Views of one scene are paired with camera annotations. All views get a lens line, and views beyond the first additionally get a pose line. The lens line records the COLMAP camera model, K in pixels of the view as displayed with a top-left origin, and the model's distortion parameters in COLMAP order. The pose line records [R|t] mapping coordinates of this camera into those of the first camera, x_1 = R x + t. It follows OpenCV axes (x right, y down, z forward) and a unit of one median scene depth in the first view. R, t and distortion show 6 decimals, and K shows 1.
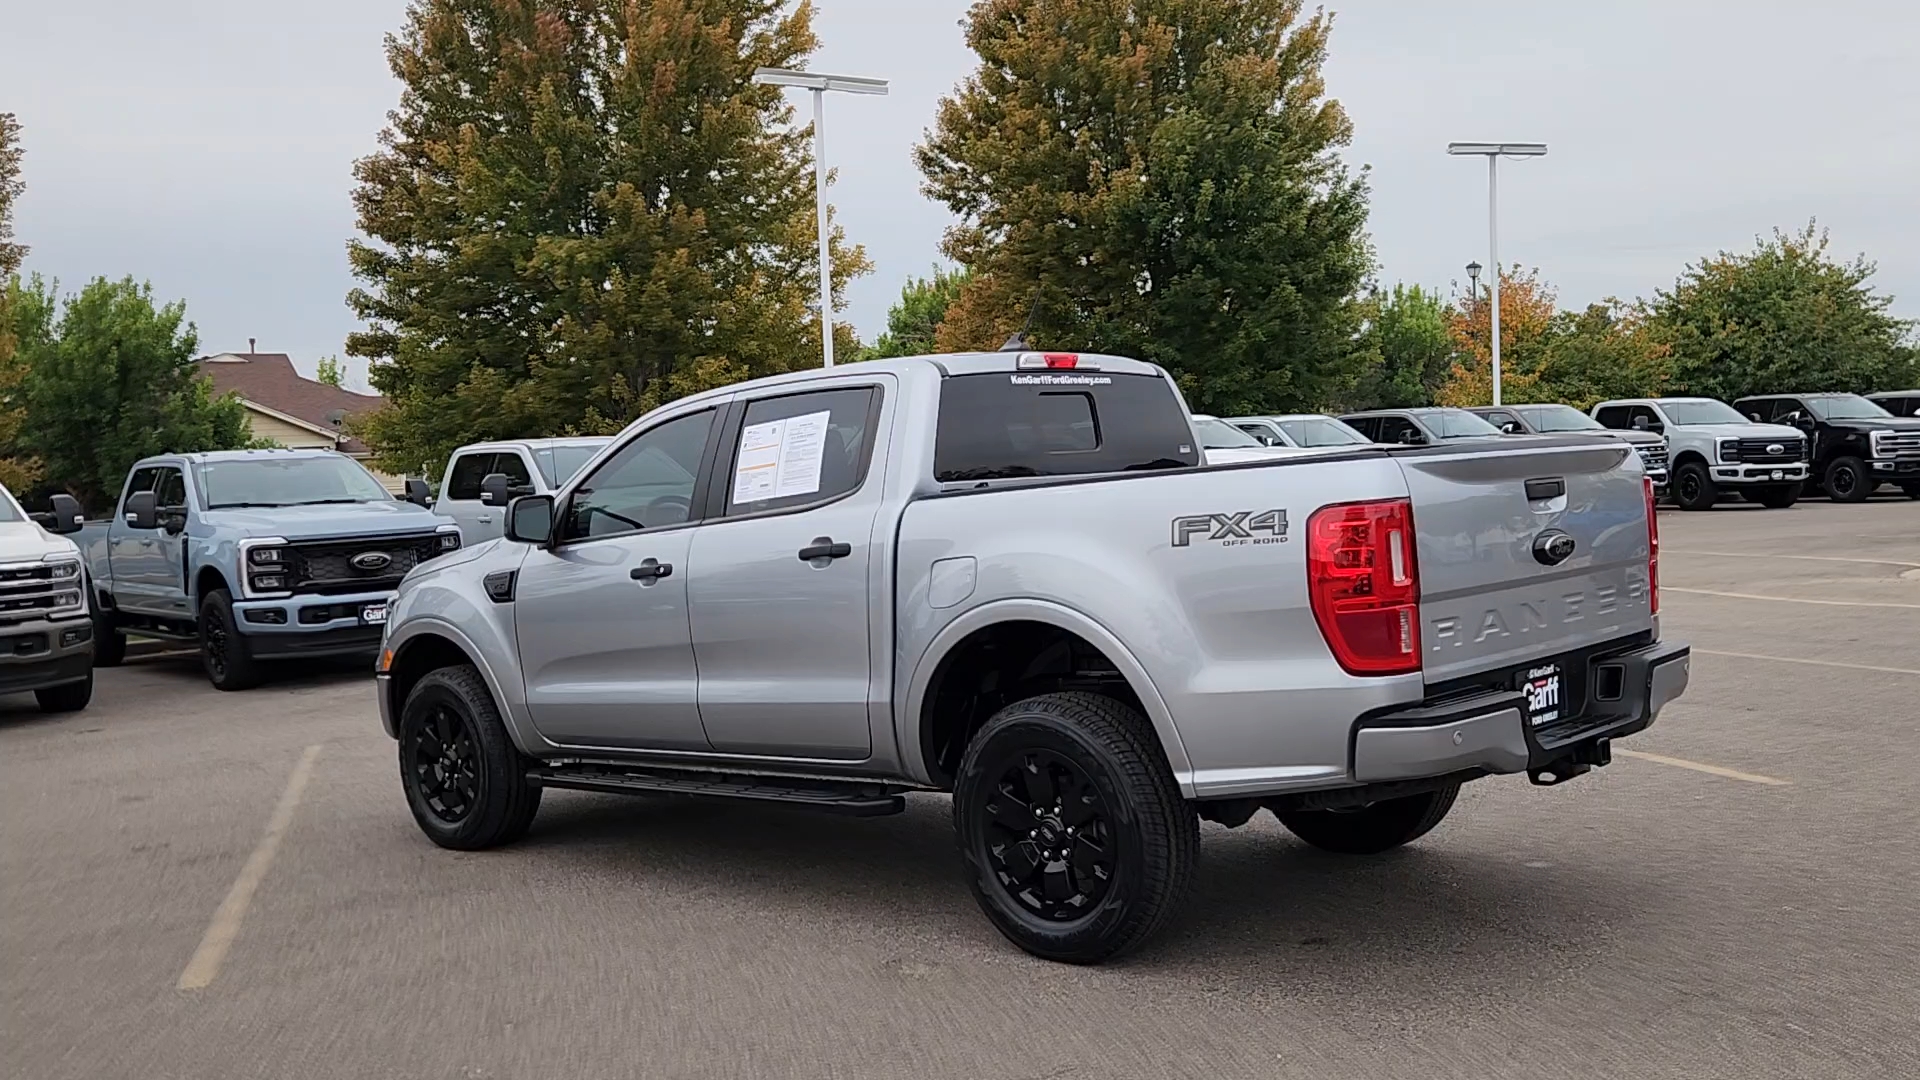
lens RADIAL K [[1757.6, 0, 944.1], [0, 1757.6, 561.6], [0, 0, 1]] dist [0.037171, -0.030193]
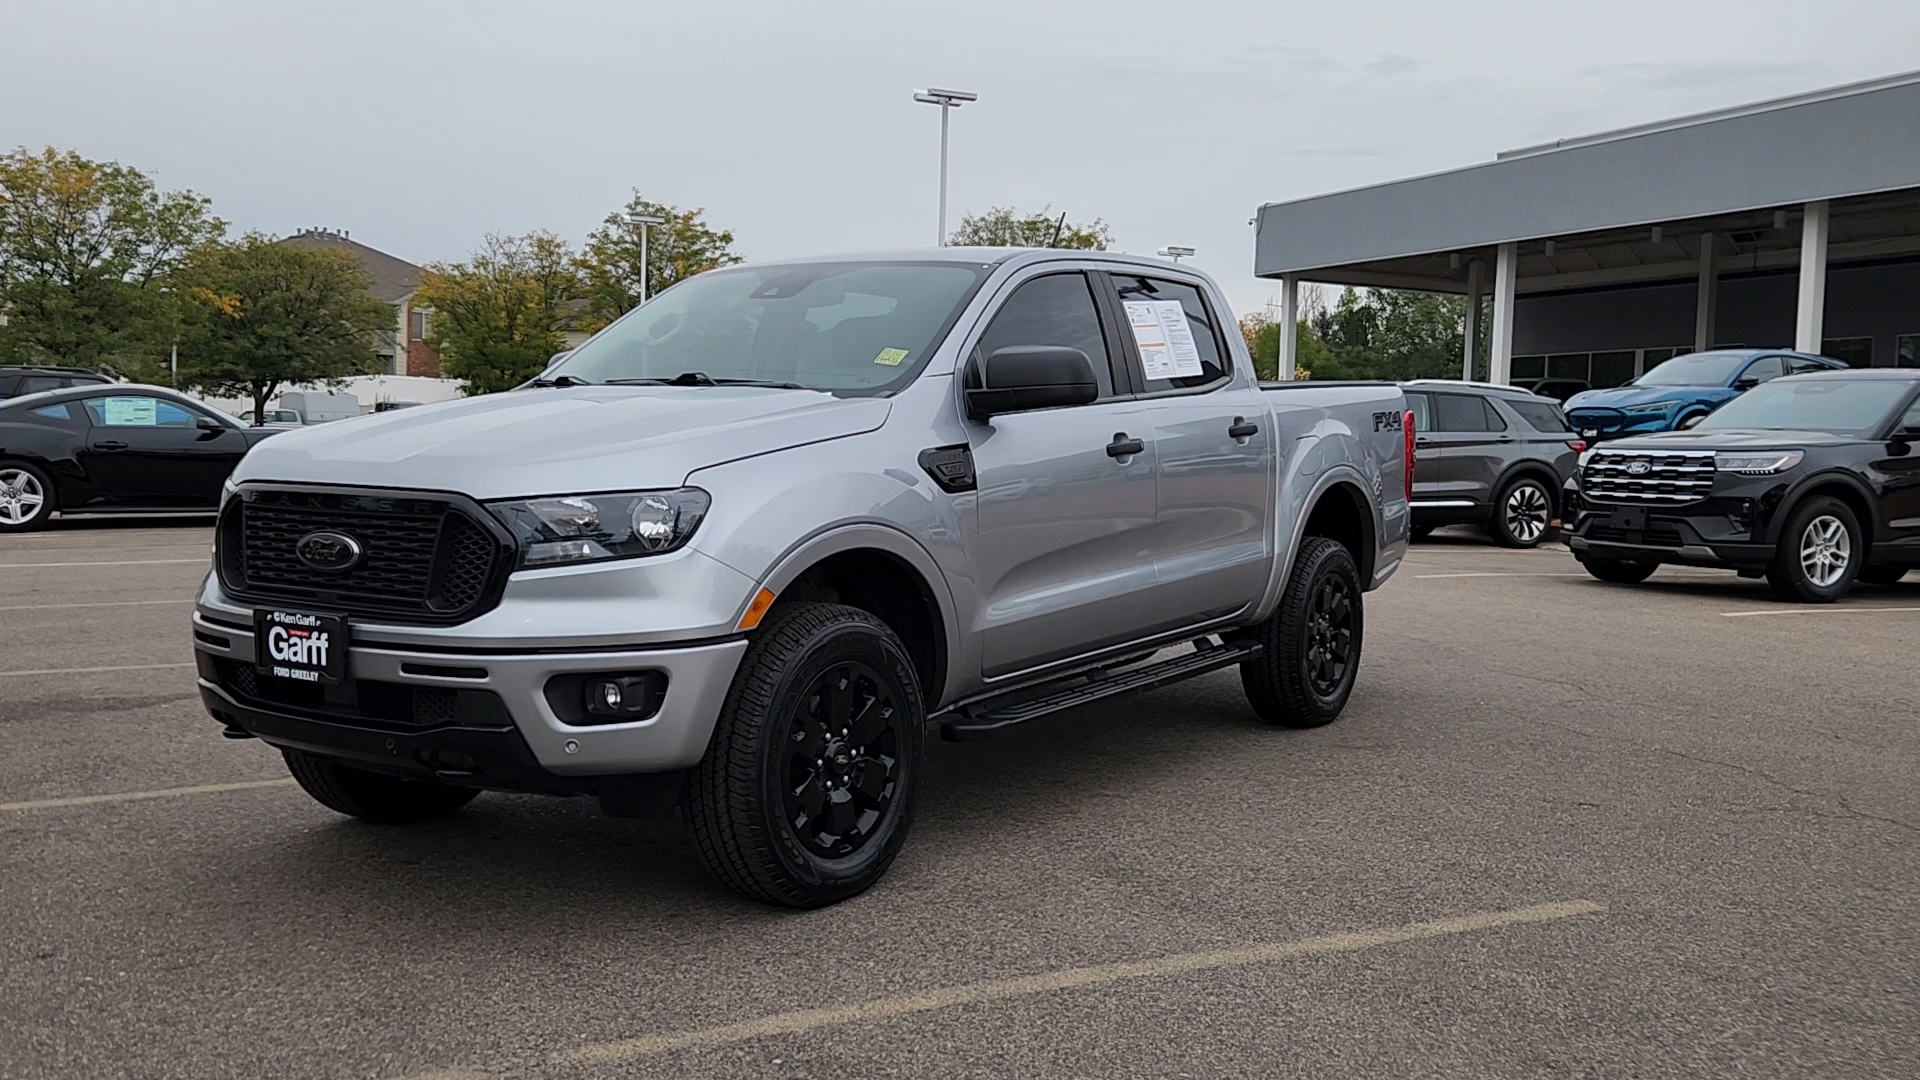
lens RADIAL K [[1757.6, 0, 944.1], [0, 1757.6, 561.6], [0, 0, 1]] dist [0.037171, -0.030193]
pose [[-0.175731, -0.025518, 0.984107, -0.214391], [0.040944, 0.998610, 0.033205, 0.006265], [-0.983586, 0.046128, -0.174442, 0.257757]]
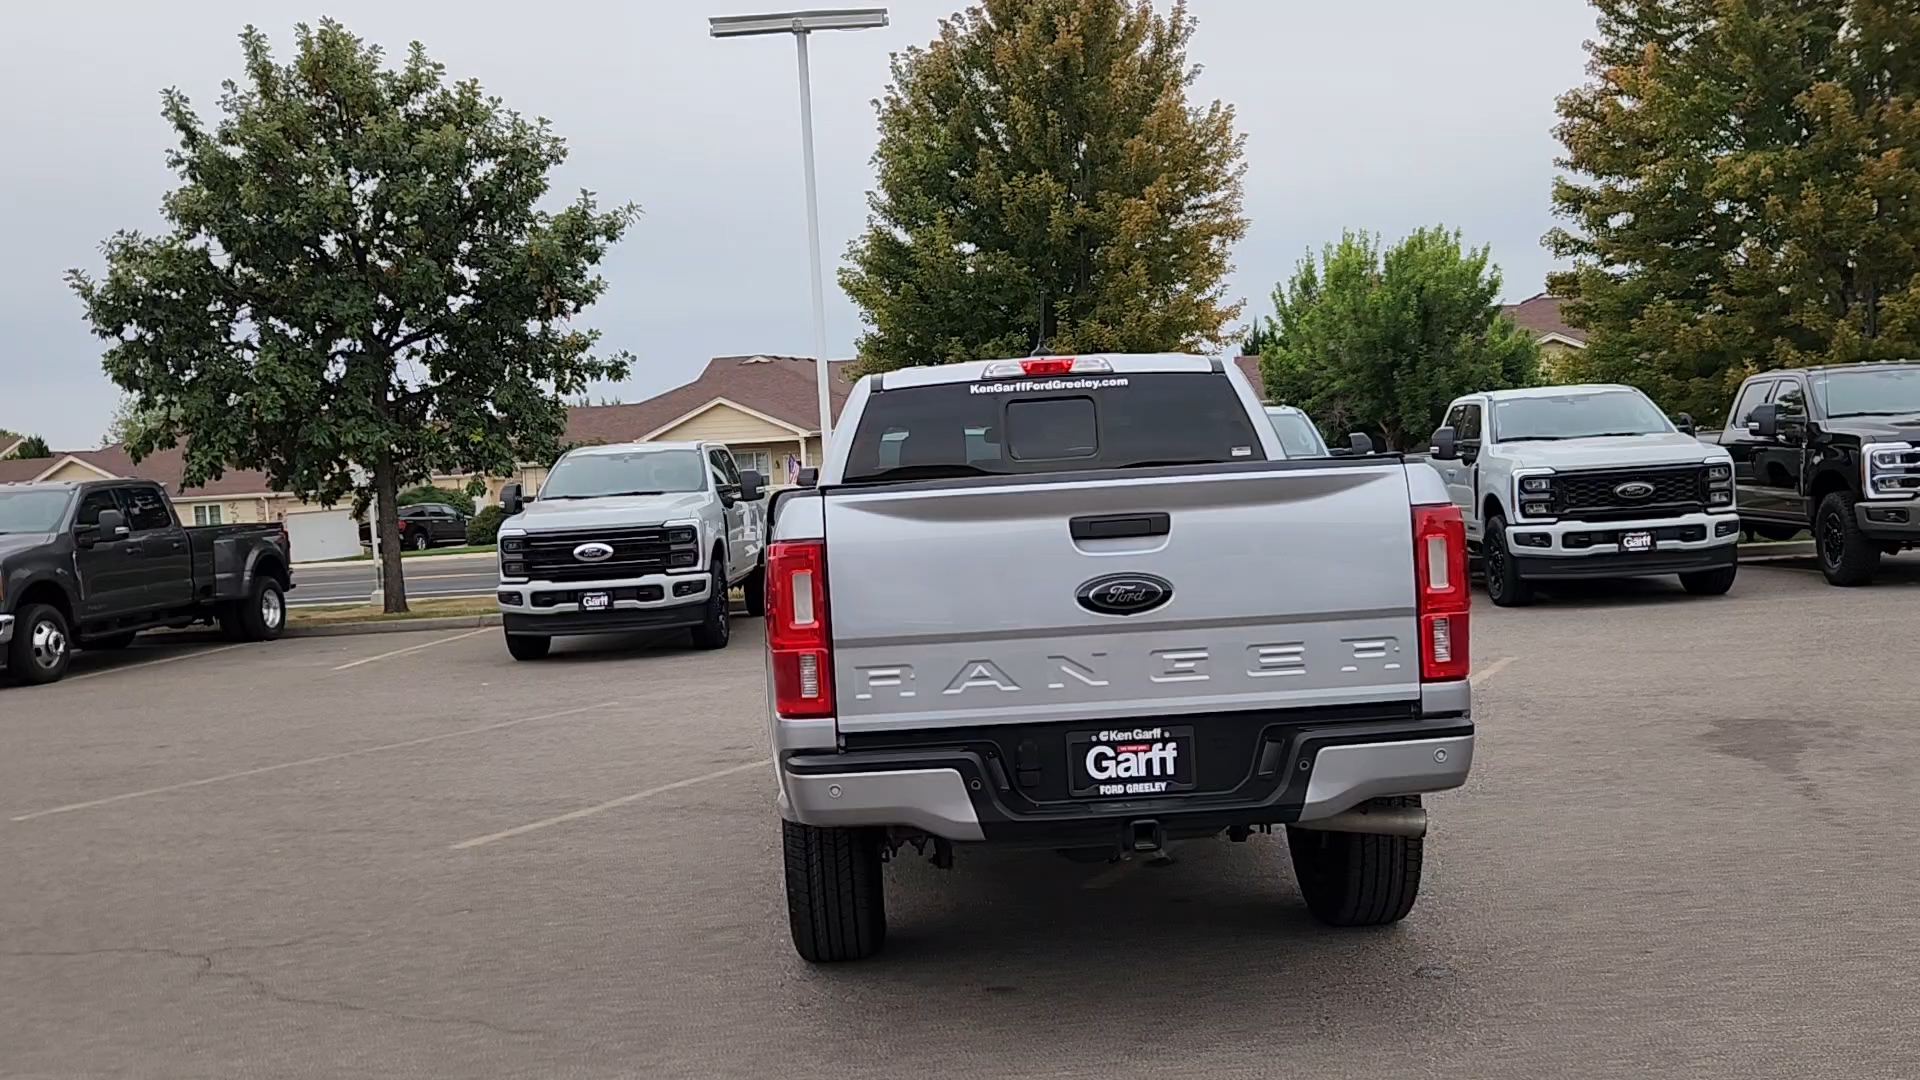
lens RADIAL K [[1757.6, 0, 944.1], [0, 1757.6, 561.6], [0, 0, 1]] dist [0.037171, -0.030193]
pose [[0.710387, 0.048290, -0.702152, 0.143105], [-0.018750, 0.998588, 0.049706, -0.010540], [0.703561, -0.022145, 0.710290, 0.052118]]
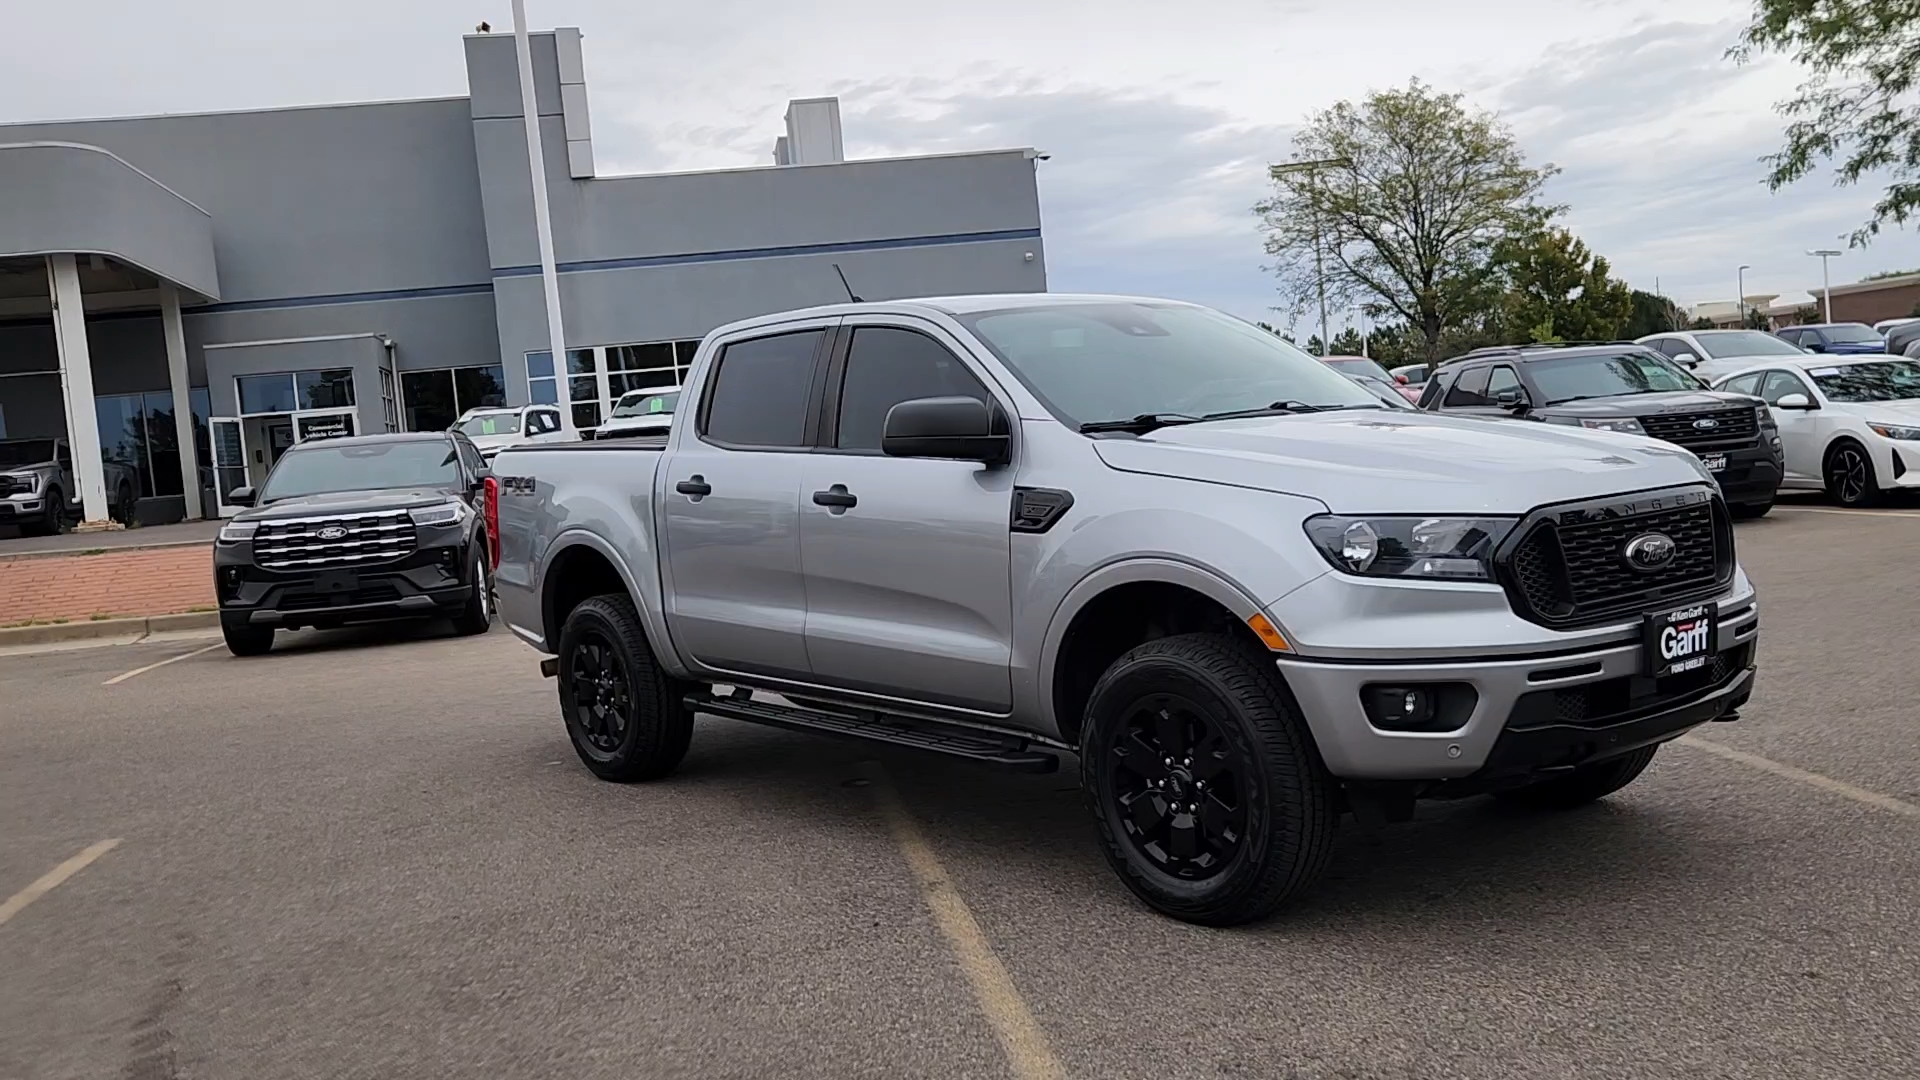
lens RADIAL K [[1757.6, 0, 944.1], [0, 1757.6, 561.6], [0, 0, 1]] dist [0.037171, -0.030193]
pose [[-0.982285, 0.123360, 0.141063, -0.031179], [0.139436, 0.984058, 0.110395, -0.015960], [-0.125195, 0.128108, -0.983826, 0.435626]]
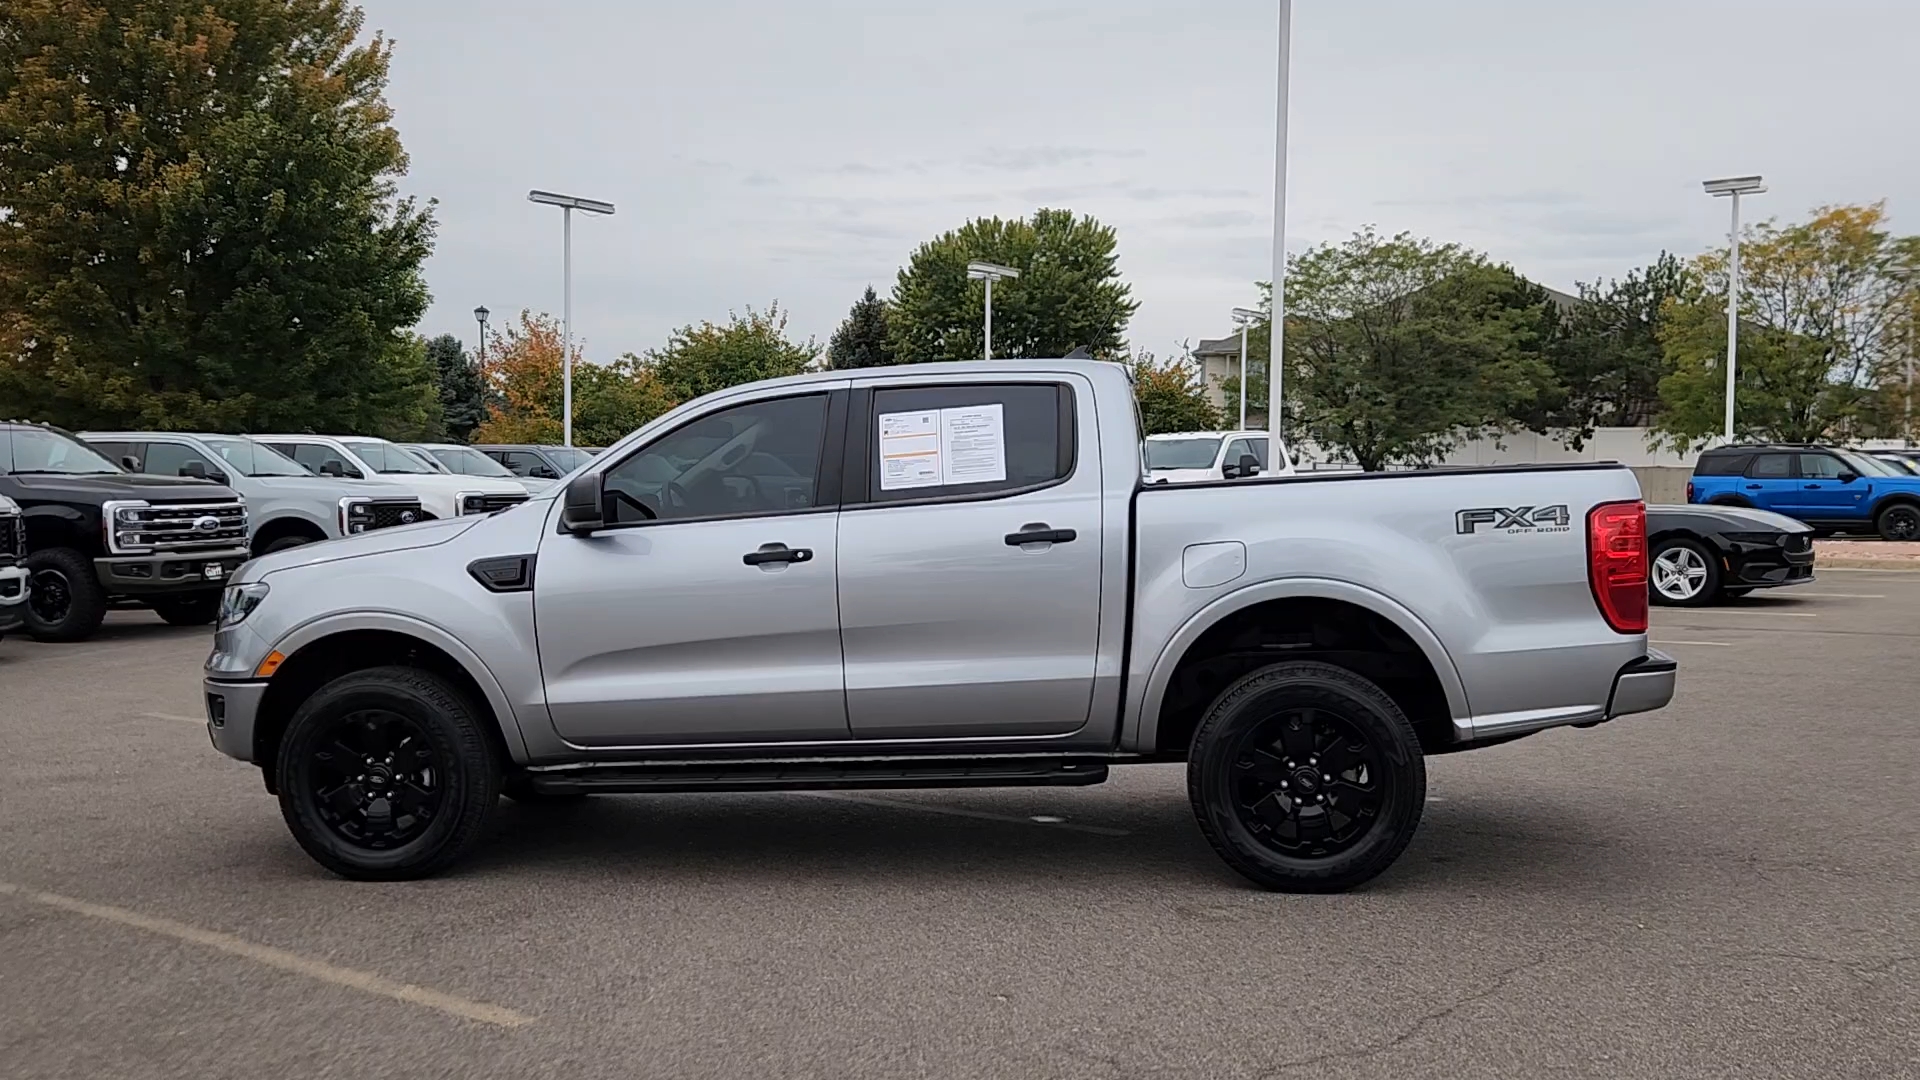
lens RADIAL K [[1757.6, 0, 944.1], [0, 1757.6, 561.6], [0, 0, 1]] dist [0.037171, -0.030193]
pose [[0.811775, 0.019453, 0.583647, -0.135545], [-0.004839, 0.999635, -0.026588, 0.006977], [-0.583951, 0.018759, 0.811572, 0.033078]]
